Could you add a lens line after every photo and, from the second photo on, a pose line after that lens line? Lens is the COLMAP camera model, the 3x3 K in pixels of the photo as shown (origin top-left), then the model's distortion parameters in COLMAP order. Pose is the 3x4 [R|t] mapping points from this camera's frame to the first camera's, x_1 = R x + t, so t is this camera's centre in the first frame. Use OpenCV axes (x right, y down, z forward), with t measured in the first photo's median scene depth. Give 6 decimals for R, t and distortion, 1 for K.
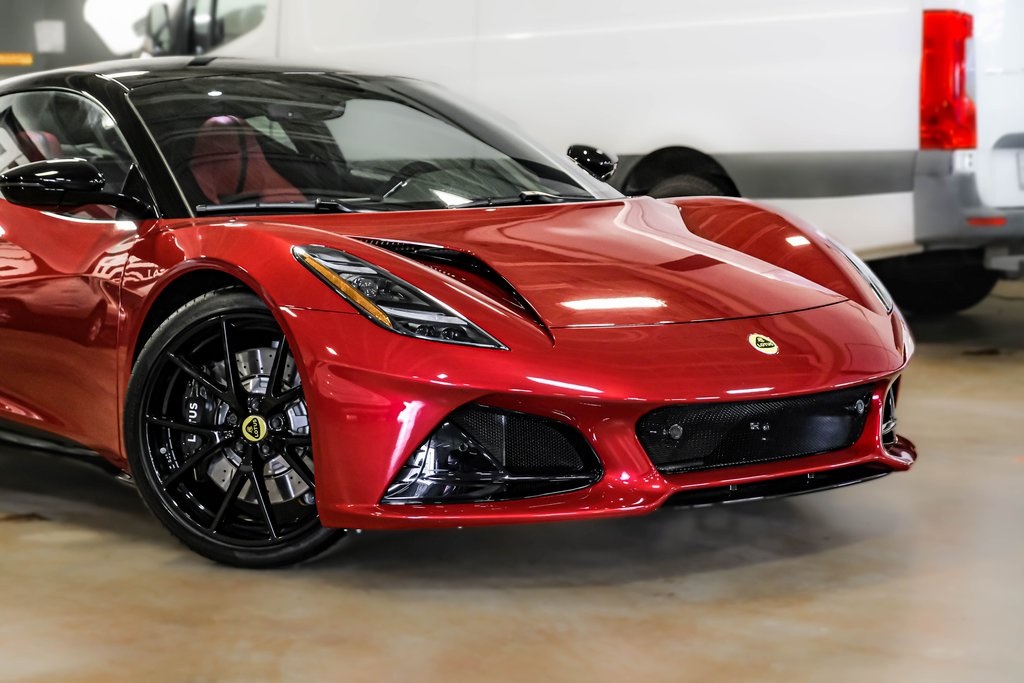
lens RADIAL K [[2436.9, 0, 458.2], [0, 2436.9, 370.8], [0, 0, 1]] dist [0.034491, 0.000000]
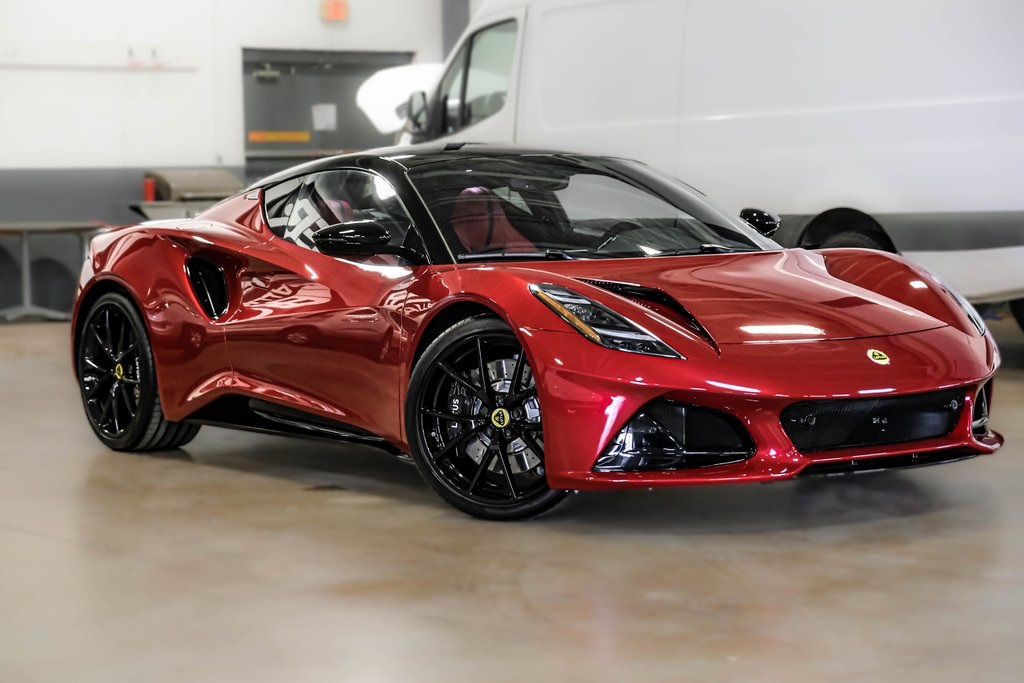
lens RADIAL K [[2271.0, 0, 459.6], [0, 2271.0, 343.8], [0, 0, 1]] dist [0.030275, 0.000000]
pose [[0.995345, 0.002390, -0.096348, 0.015507], [-0.005404, 0.999504, -0.031038, 0.021246], [0.096226, 0.031414, 0.994864, -0.260896]]
